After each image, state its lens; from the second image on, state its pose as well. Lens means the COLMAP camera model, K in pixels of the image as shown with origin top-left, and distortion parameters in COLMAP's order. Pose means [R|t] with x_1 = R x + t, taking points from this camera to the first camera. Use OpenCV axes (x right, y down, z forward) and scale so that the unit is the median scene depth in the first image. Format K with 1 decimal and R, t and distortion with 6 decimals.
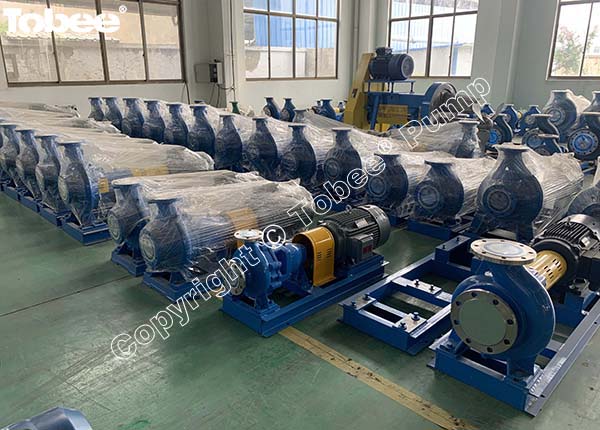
lens RADIAL K [[459.5, 0, 298.6], [0, 459.5, 215.3], [0, 0, 1]] dist [0.005860, -0.019353]
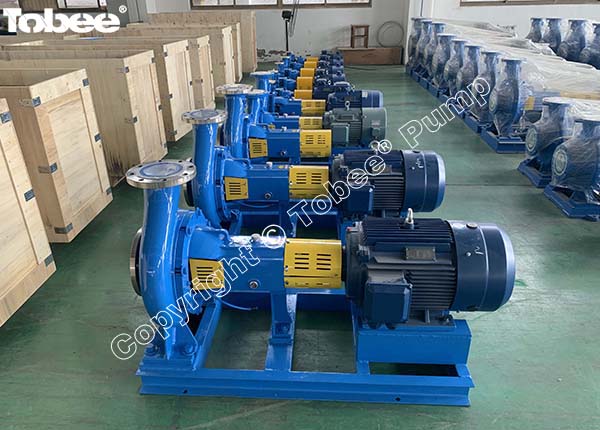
lens RADIAL K [[459.5, 0, 299.5], [0, 459.5, 213.2], [0, 0, 1]] dist [0.005860, -0.019353]
pose [[0.671351, 0.309352, -0.673490, 0.022397], [-0.204521, 0.950766, 0.232842, 0.041197], [0.712361, -0.018576, 0.701567, -0.154618]]
